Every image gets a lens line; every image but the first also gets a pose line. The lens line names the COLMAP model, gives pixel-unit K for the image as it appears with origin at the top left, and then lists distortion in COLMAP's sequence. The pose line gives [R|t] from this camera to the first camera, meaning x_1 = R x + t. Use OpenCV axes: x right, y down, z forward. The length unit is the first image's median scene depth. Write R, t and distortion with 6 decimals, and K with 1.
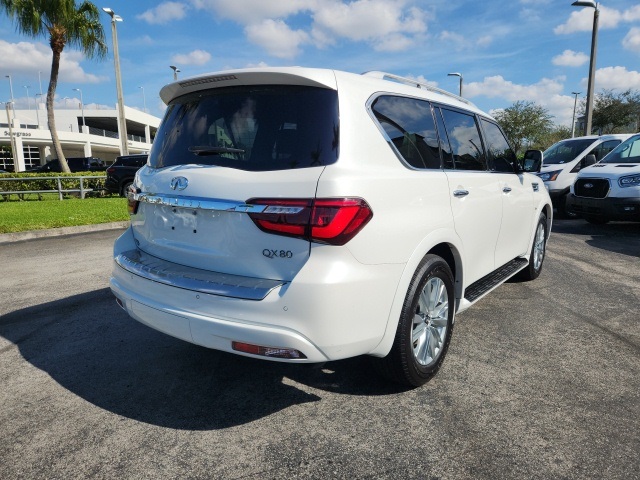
lens RADIAL K [[427.4, 0, 327.7], [0, 427.4, 232.8], [0, 0, 1]] dist [0.071836, -0.061968]
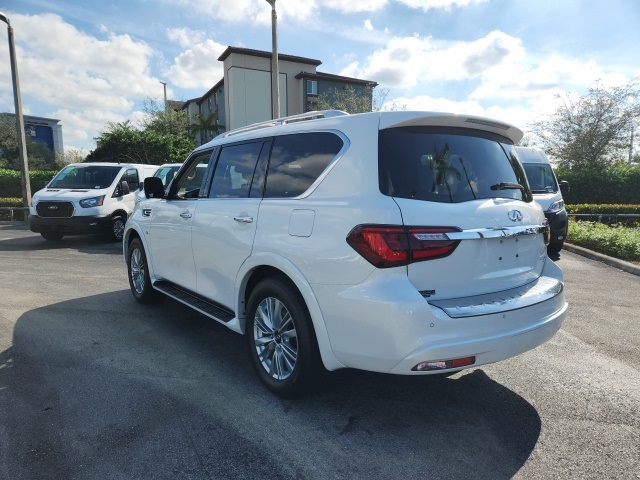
lens RADIAL K [[427.4, 0, 326.4], [0, 427.4, 246.0], [0, 0, 1]] dist [0.071836, -0.061968]
pose [[0.236106, -0.117236, 0.964629, -1.292118], [0.137411, 0.986748, 0.086291, -0.166910], [-0.961963, 0.112177, 0.249087, 1.001850]]
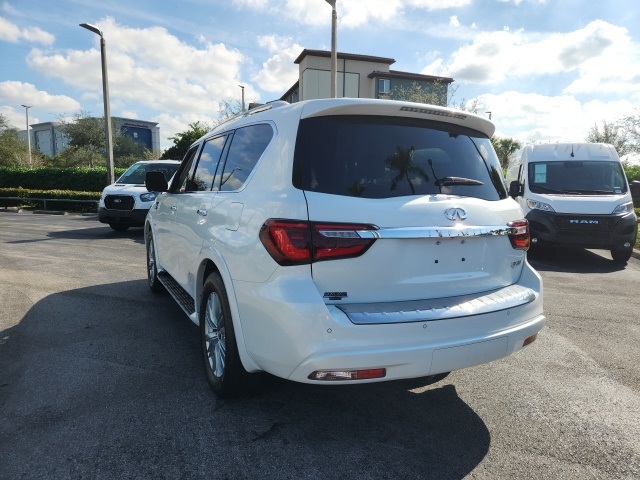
lens RADIAL K [[427.4, 0, 327.9], [0, 427.4, 235.4], [0, 0, 1]] dist [0.071836, -0.061968]
pose [[0.401001, -0.086386, 0.911995, -1.147172], [0.115052, 0.992410, 0.043415, -0.119157], [-0.908824, 0.087517, 0.407897, 0.725131]]
